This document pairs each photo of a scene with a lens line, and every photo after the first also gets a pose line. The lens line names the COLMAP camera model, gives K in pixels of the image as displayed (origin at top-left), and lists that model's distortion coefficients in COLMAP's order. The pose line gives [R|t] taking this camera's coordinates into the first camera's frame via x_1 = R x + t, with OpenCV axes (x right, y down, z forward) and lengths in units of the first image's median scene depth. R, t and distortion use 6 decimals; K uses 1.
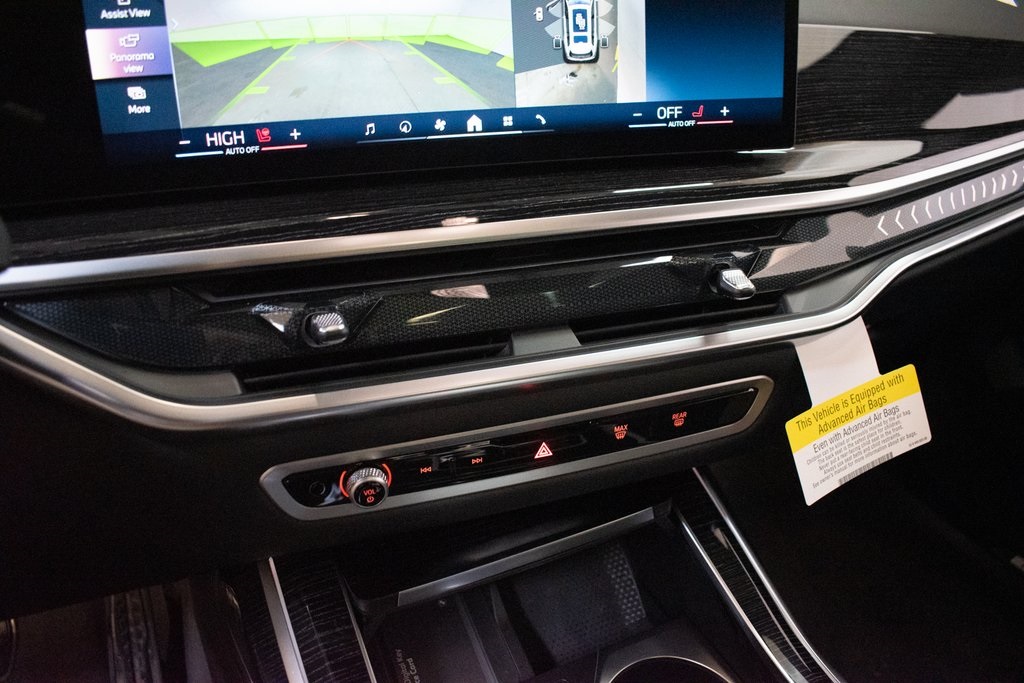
lens RADIAL K [[784.6, 0, 513.6], [0, 784.6, 328.7], [0, 0, 1]] dist [-0.101564, 0.013581]
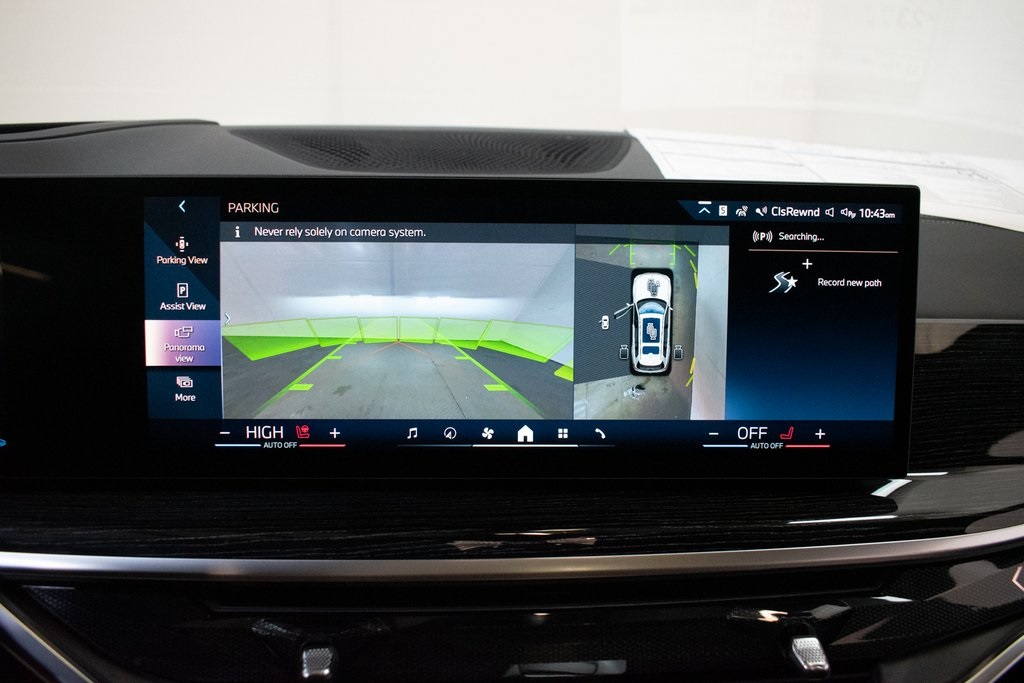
lens RADIAL K [[784.6, 0, 513.6], [0, 784.6, 328.7], [0, 0, 1]] dist [-0.101564, 0.013581]
pose [[0.970157, 0.070356, -0.232046, 0.143192], [-0.117085, 0.973946, -0.194216, -0.203884], [0.212336, 0.215589, 0.953118, 0.086344]]
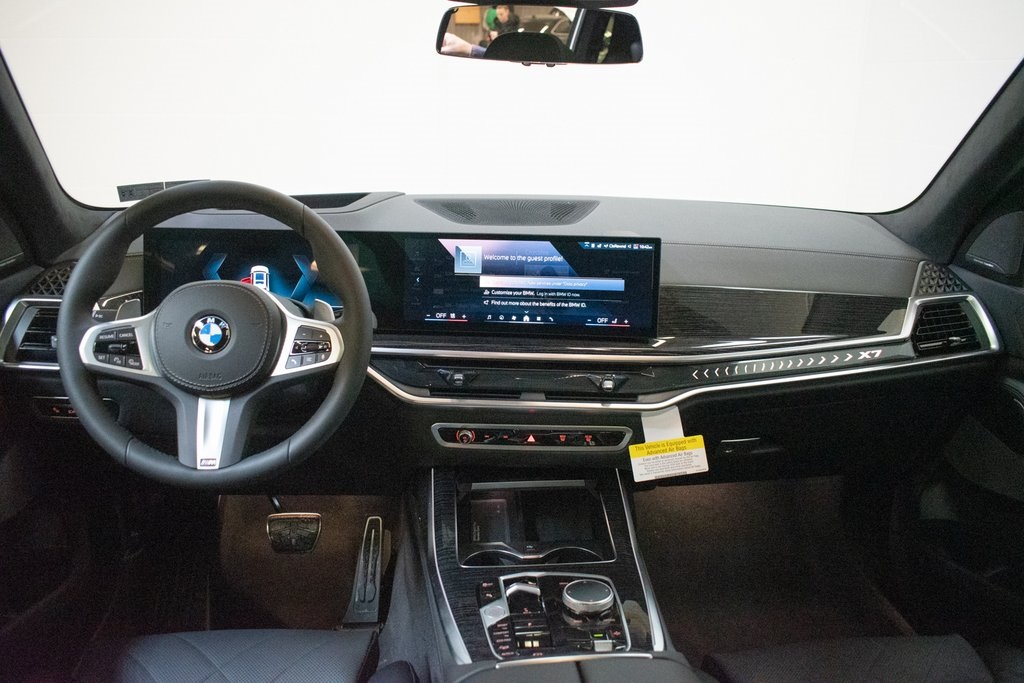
lens RADIAL K [[784.6, 0, 513.6], [0, 784.6, 328.7], [0, 0, 1]] dist [-0.101564, 0.013581]
pose [[0.935461, 0.096730, -0.339936, 0.869171], [-0.162911, 0.971560, -0.171848, 0.263265], [0.313645, 0.216137, 0.924614, -1.610899]]
